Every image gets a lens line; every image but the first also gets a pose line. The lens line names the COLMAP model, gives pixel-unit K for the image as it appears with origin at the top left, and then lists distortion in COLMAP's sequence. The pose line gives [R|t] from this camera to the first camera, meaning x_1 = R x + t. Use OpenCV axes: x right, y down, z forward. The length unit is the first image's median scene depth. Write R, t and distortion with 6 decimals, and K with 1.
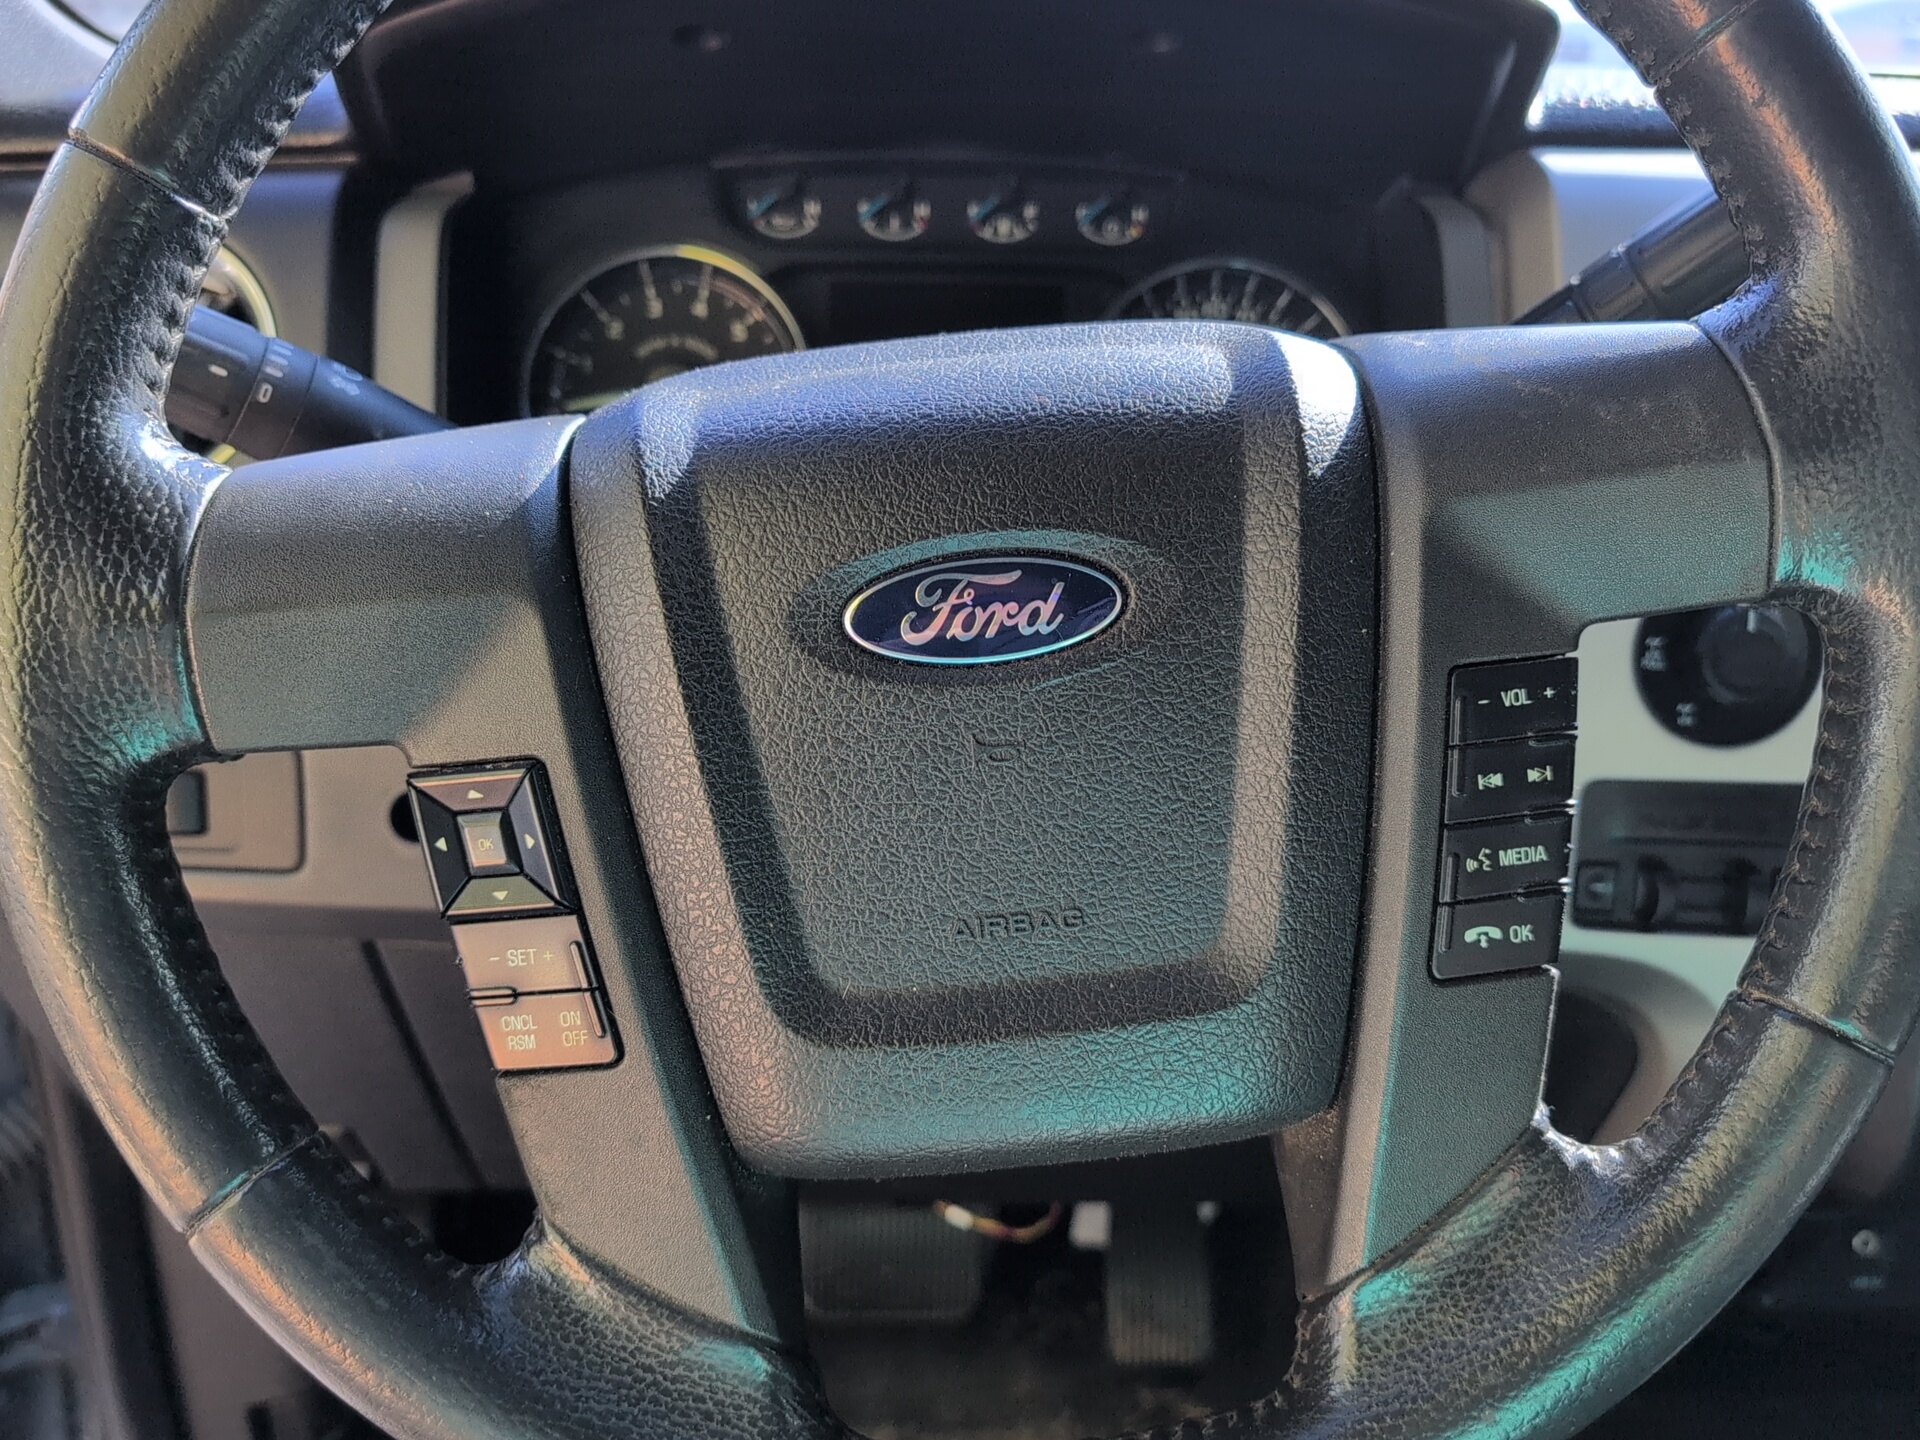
lens RADIAL K [[1601.1, 0, 953.4], [0, 1601.1, 702.6], [0, 0, 1]] dist [0.011926, -0.050745]
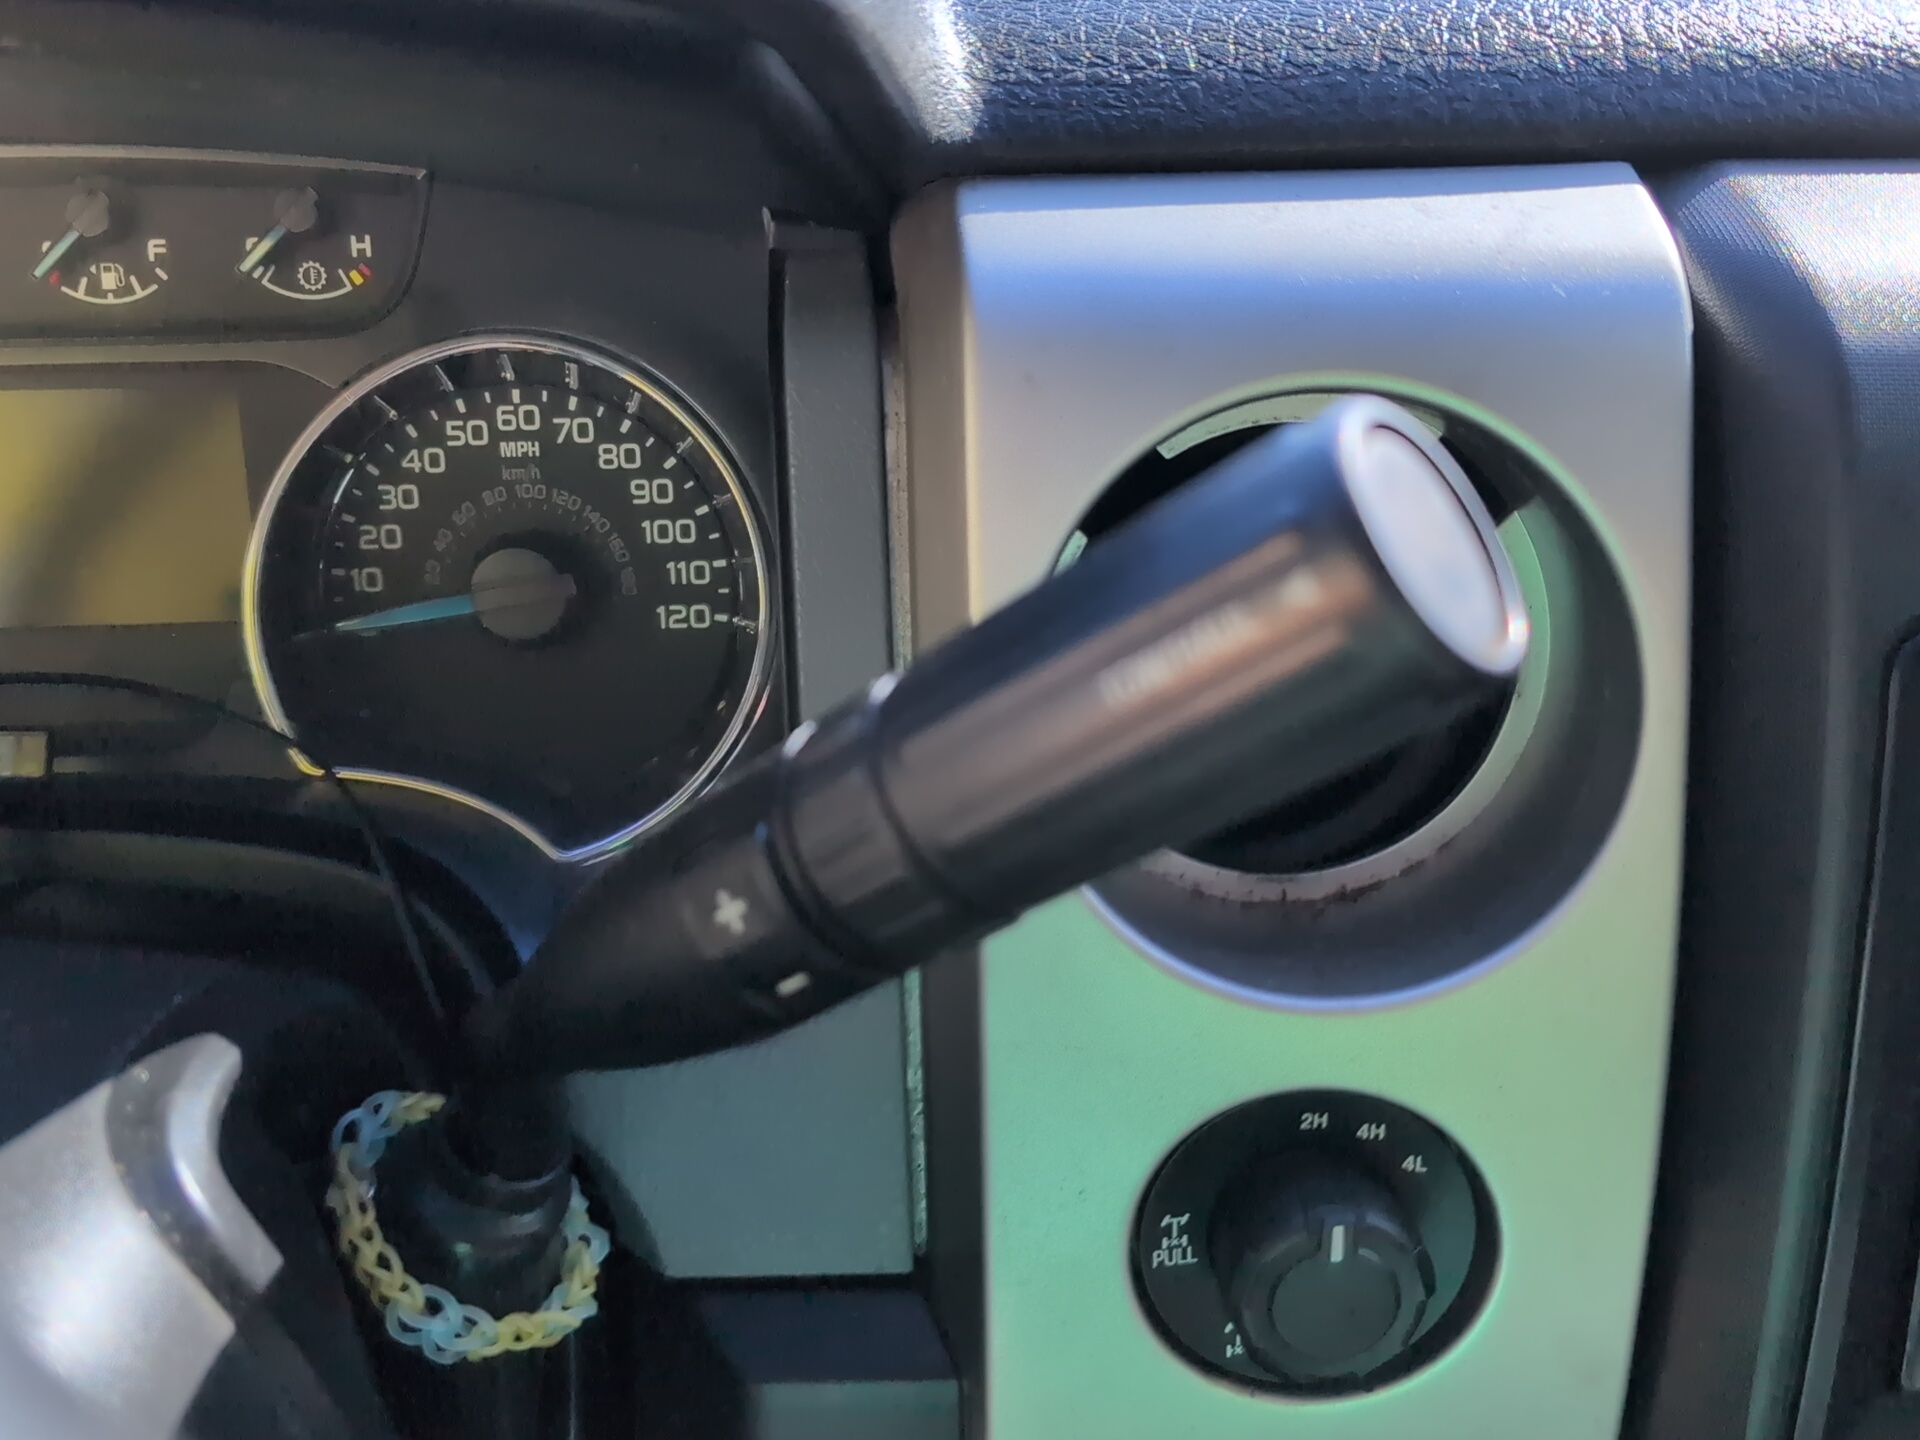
lens RADIAL K [[1601.1, 0, 953.4], [0, 1601.1, 702.6], [0, 0, 1]] dist [0.011926, -0.050745]
pose [[0.999310, -0.036899, -0.004287, 0.631296], [0.036969, 0.976621, 0.211766, -0.528509], [-0.003627, -0.211778, 0.977311, 0.893603]]
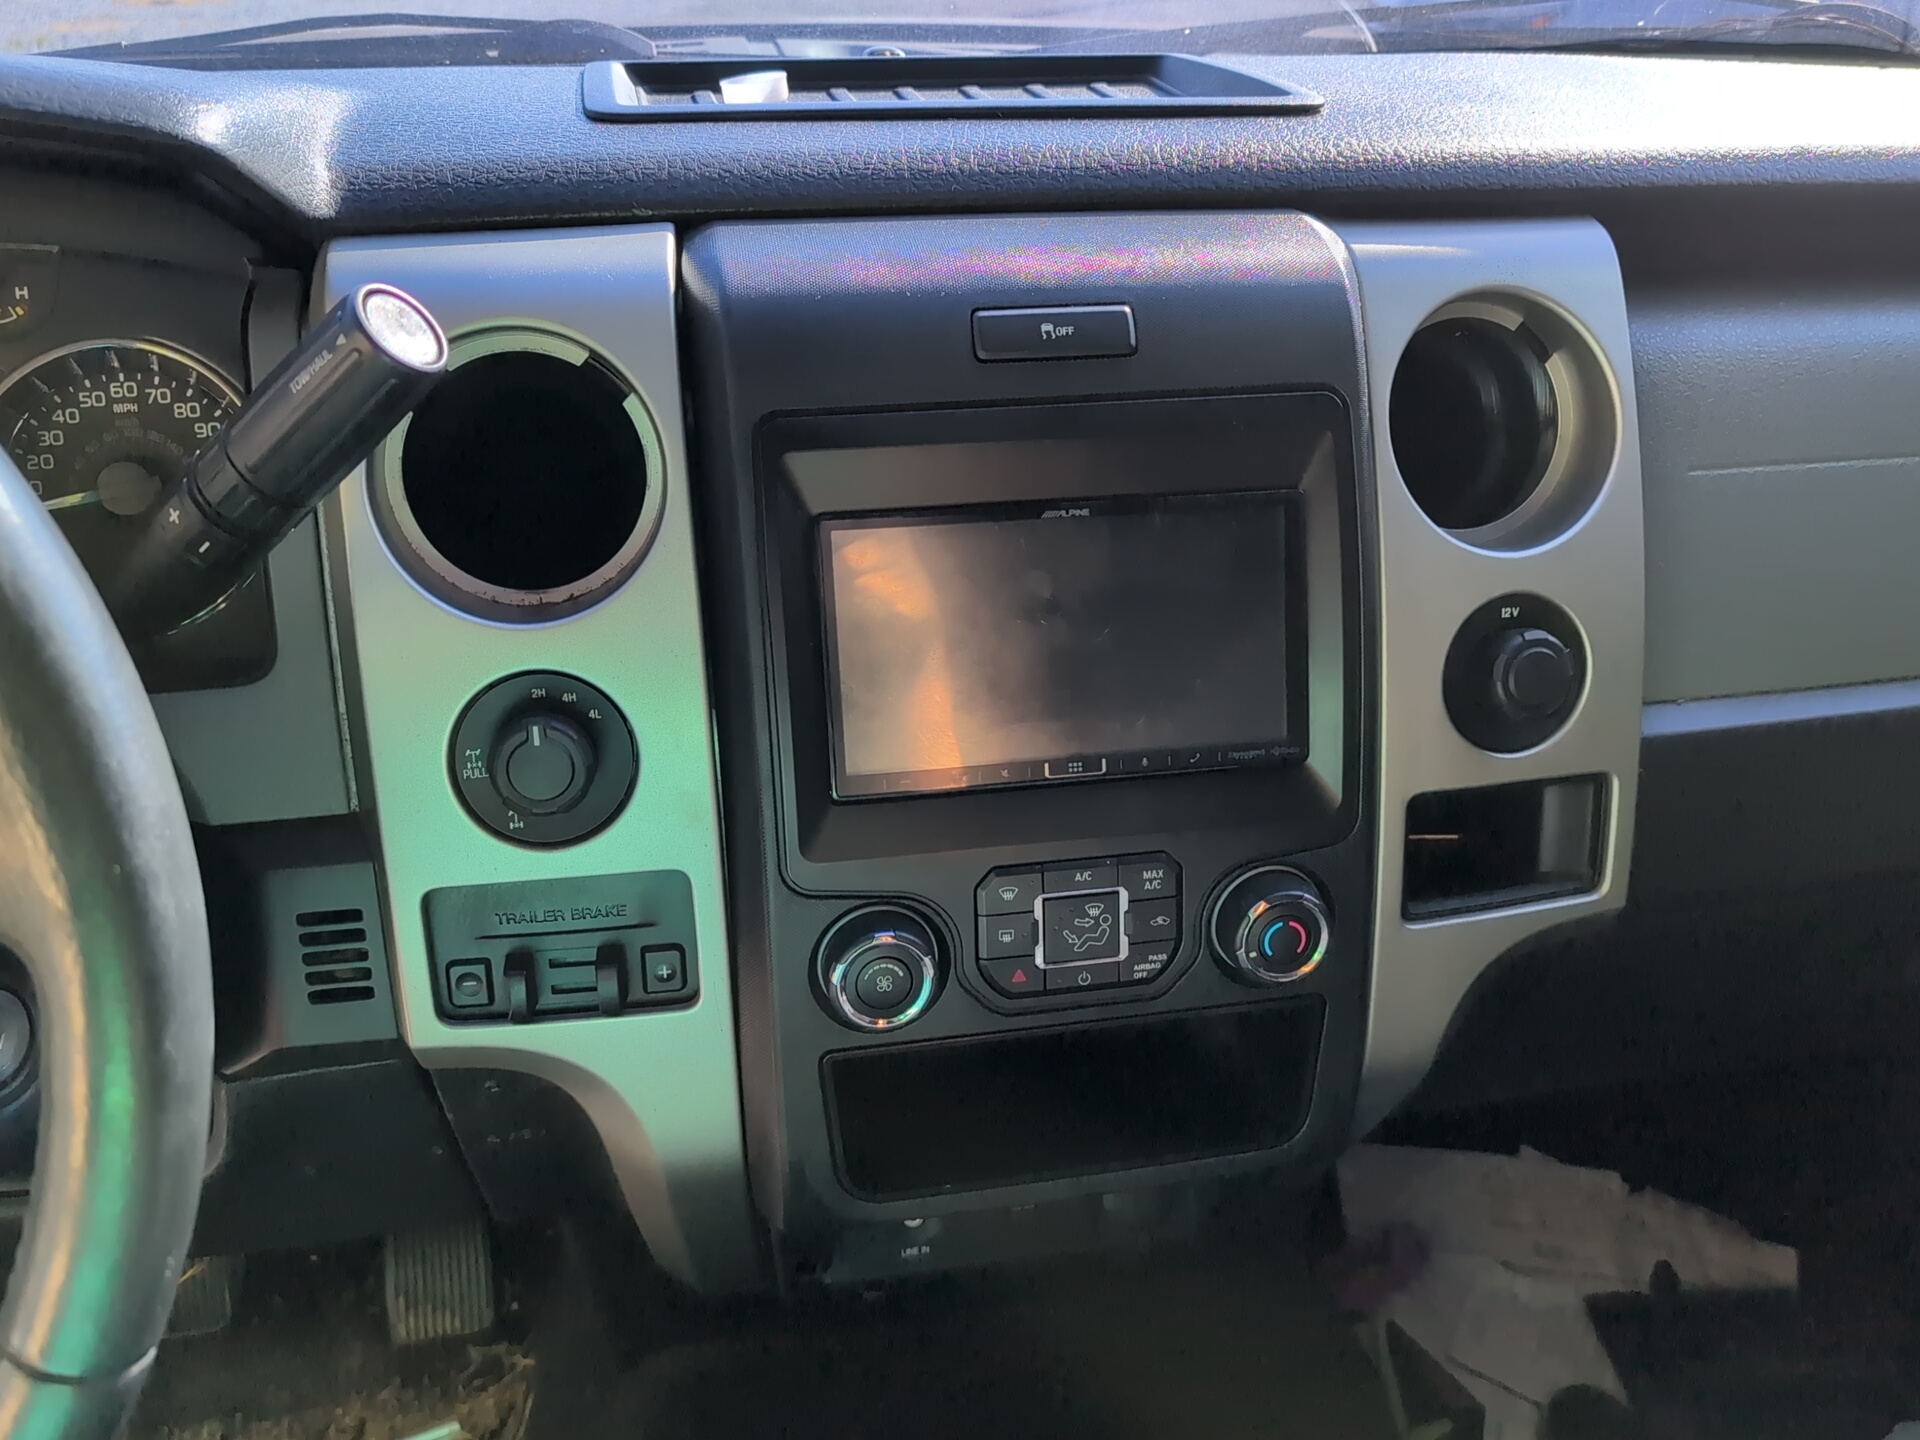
lens RADIAL K [[1612.5, 0, 960.0], [0, 1612.5, 720.0], [0, 0, 1]] dist [0.008756, -0.002565]
pose [[0.985724, -0.097733, 0.137099, 1.016960], [0.078446, 0.987090, 0.139640, -0.297679], [-0.148976, -0.126892, 0.980665, -0.078204]]
